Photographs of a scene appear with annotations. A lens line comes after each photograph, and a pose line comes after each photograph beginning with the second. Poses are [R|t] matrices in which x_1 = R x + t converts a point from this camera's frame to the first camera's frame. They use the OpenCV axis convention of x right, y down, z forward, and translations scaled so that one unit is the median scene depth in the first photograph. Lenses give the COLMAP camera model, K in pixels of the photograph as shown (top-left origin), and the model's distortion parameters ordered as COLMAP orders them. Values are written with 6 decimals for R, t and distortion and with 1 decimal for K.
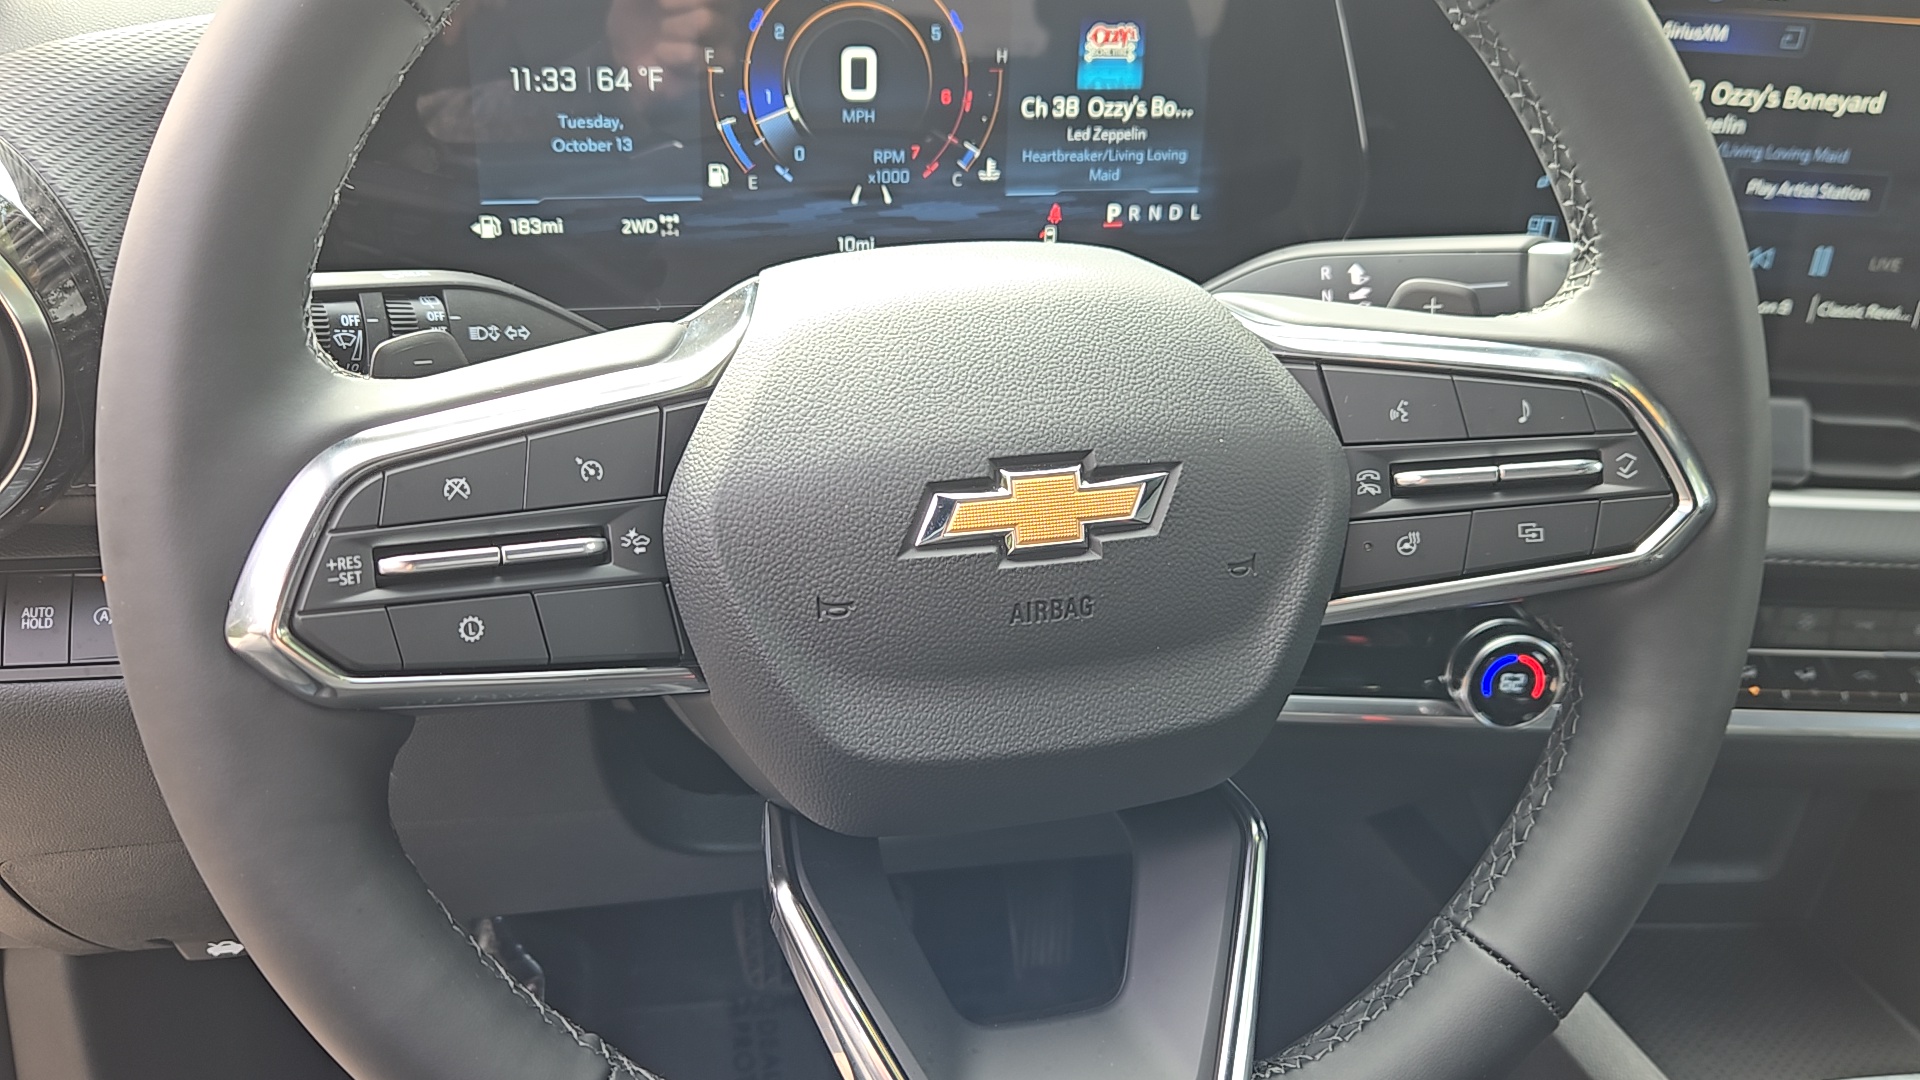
lens RADIAL K [[1606.8, 0, 930.9], [0, 1606.8, 527.9], [0, 0, 1]] dist [0.006209, -0.003948]
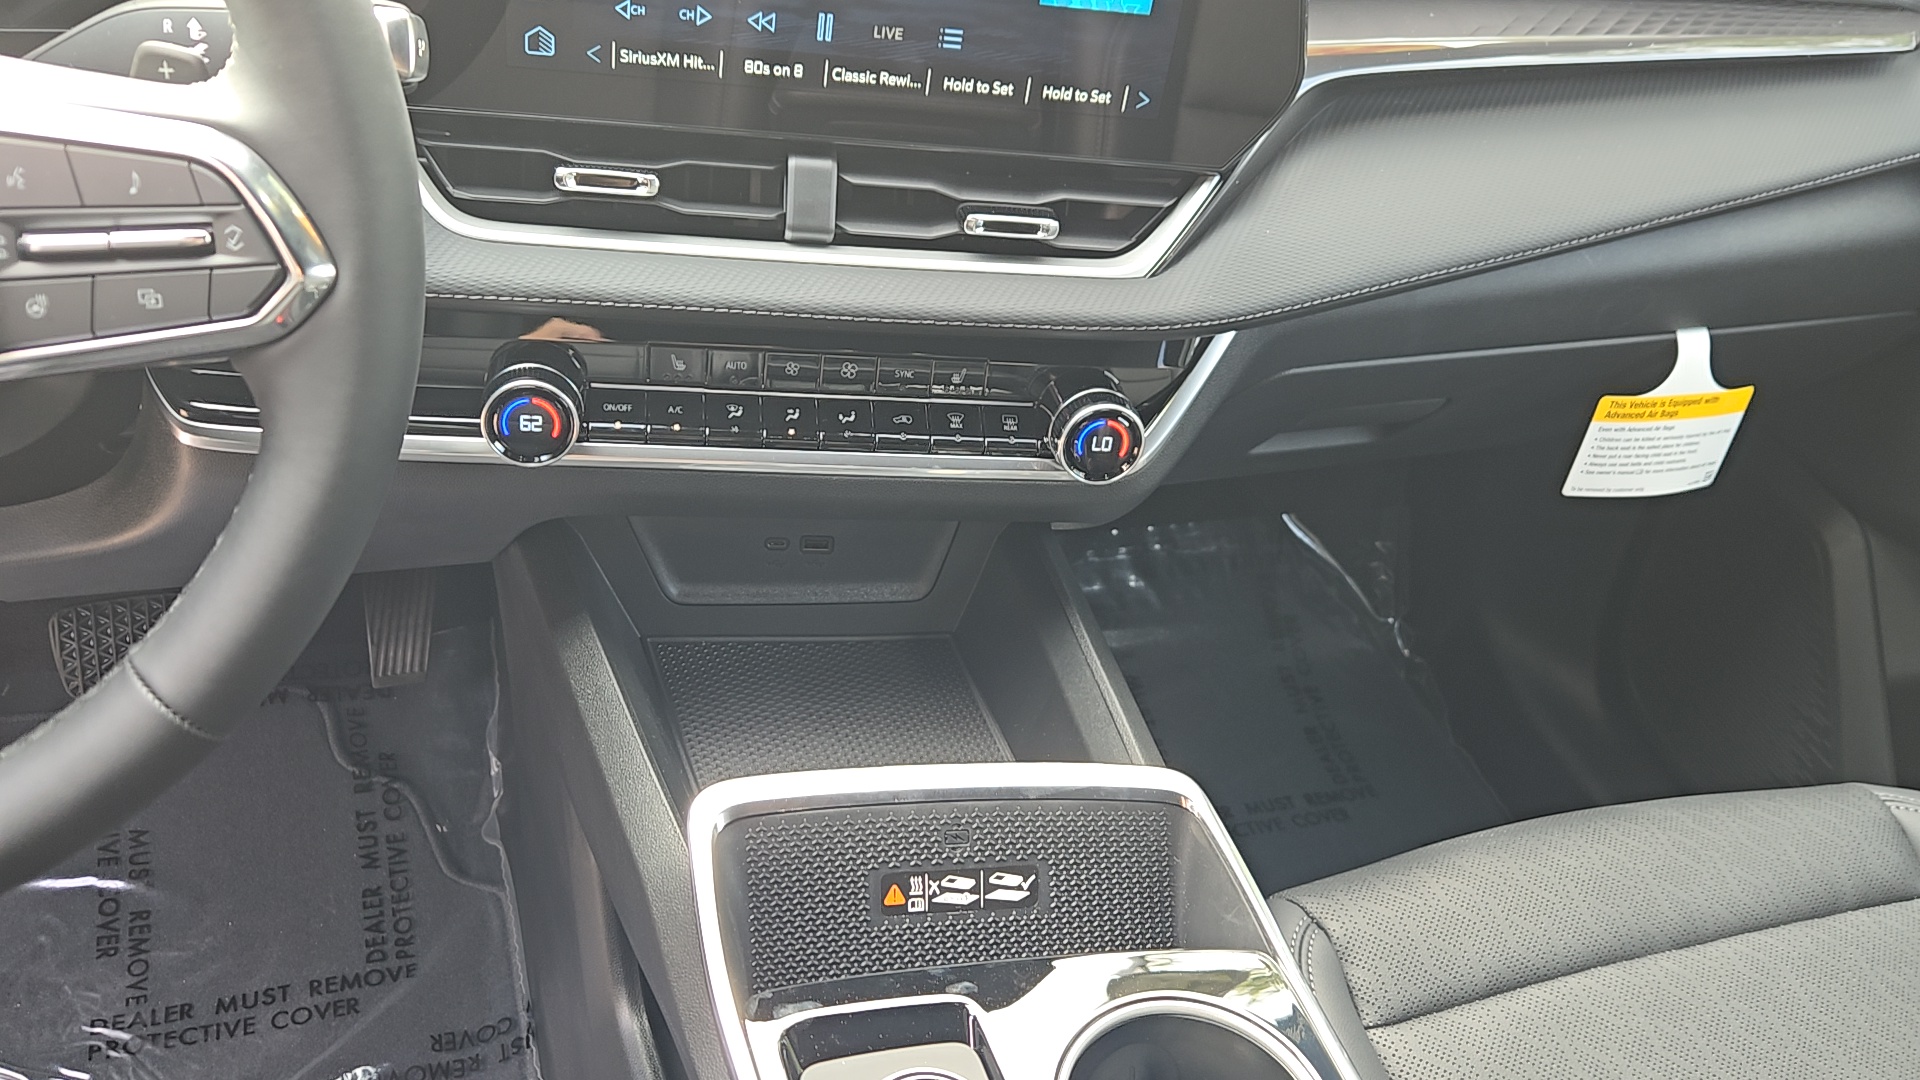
lens RADIAL K [[1606.8, 0, 953.4], [0, 1606.8, 535.8], [0, 0, 1]] dist [0.006209, -0.003948]
pose [[0.990912, 0.002021, 0.134496, 0.570525], [-0.026922, 0.982635, 0.183585, -0.039768], [-0.131789, -0.185538, 0.973759, -0.109601]]
